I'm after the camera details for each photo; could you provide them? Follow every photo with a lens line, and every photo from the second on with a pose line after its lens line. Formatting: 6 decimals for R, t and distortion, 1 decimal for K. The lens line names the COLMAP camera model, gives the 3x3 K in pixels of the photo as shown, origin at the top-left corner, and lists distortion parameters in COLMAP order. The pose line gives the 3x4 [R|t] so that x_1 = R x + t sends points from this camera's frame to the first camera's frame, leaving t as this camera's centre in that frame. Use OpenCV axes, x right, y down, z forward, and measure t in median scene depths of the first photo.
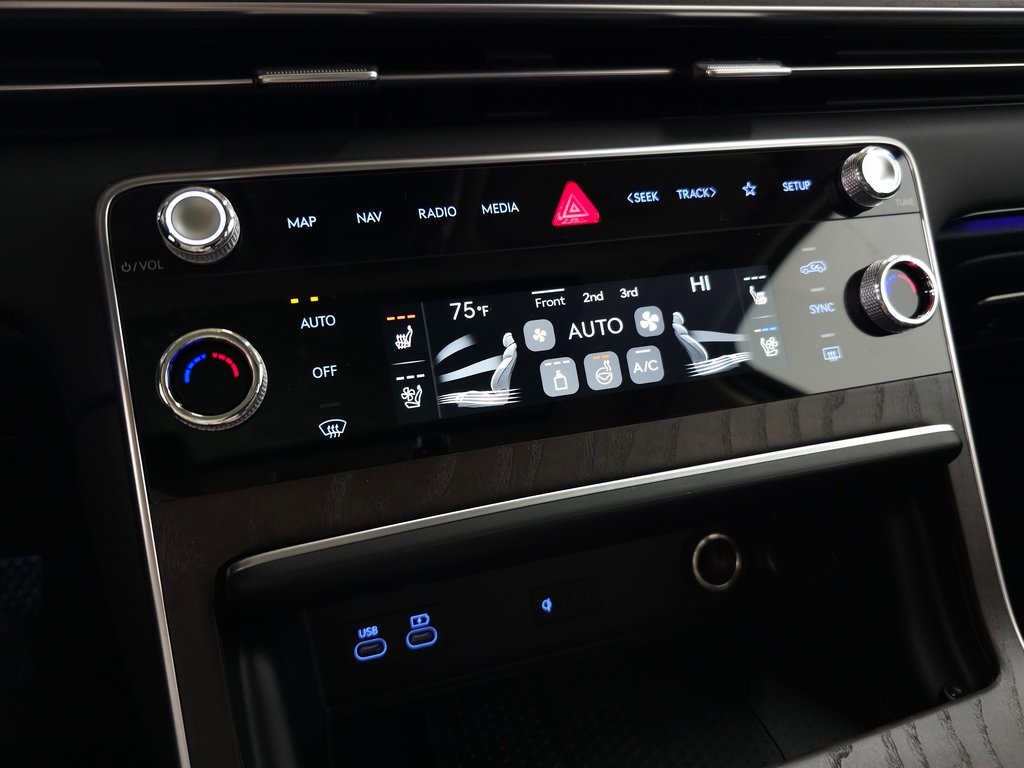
lens RADIAL K [[671.0, 0, 511.5], [0, 671.0, 384.6], [0, 0, 1]] dist [0.010923, -0.007181]
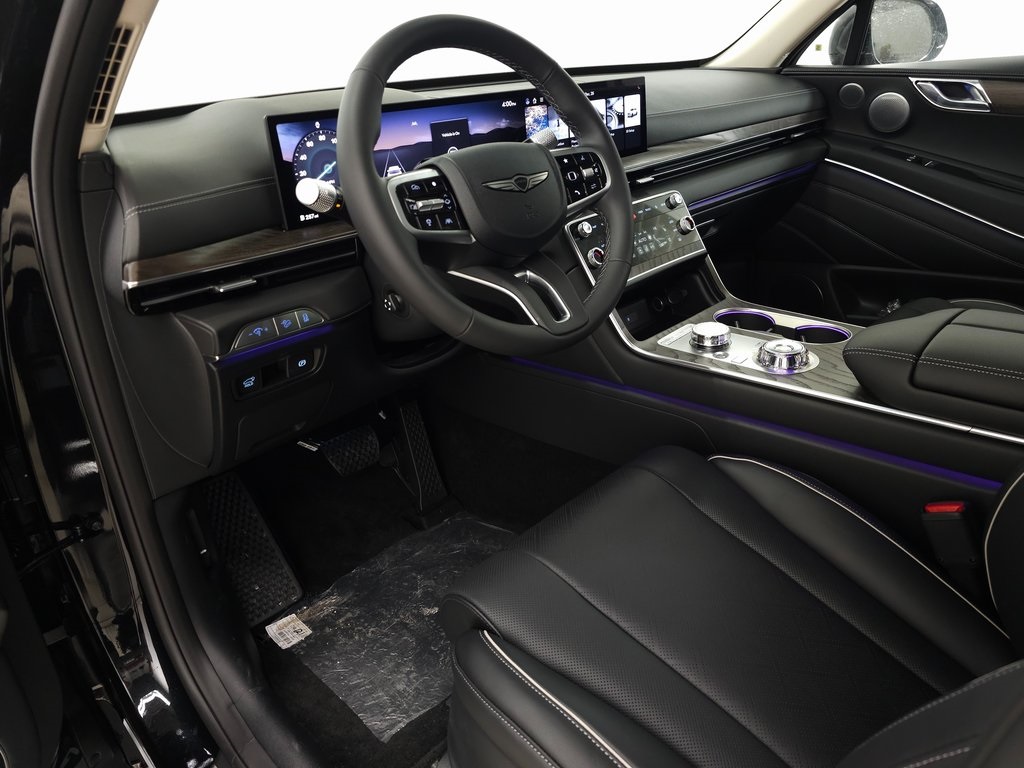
lens RADIAL K [[671.0, 0, 511.7], [0, 671.0, 383.8], [0, 0, 1]] dist [0.010923, -0.007181]
pose [[0.891076, -0.250814, 0.378253, -2.772031], [0.269643, 0.962955, 0.003304, 0.635419], [-0.365070, 0.099049, 0.925696, -2.976726]]
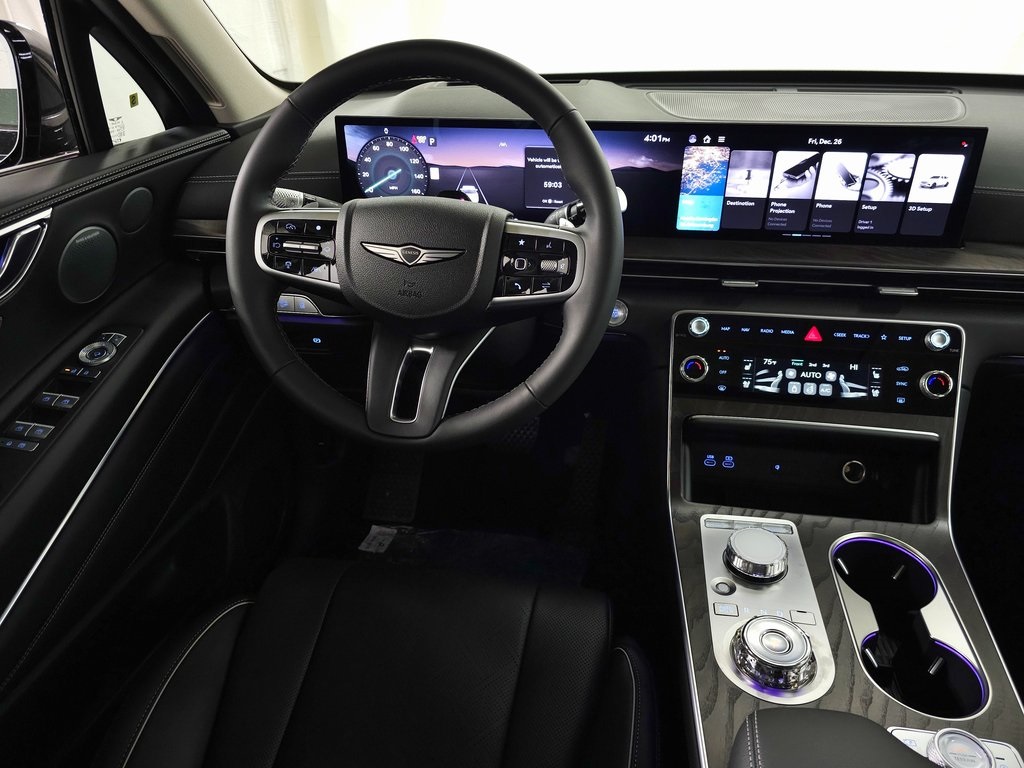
lens RADIAL K [[671.0, 0, 511.6], [0, 671.0, 392.0], [0, 0, 1]] dist [0.010923, -0.007181]
pose [[0.892593, 0.216969, -0.395224, 0.137923], [-0.196463, 0.976168, 0.092192, -0.021332], [0.405807, -0.004643, 0.913947, -2.459439]]
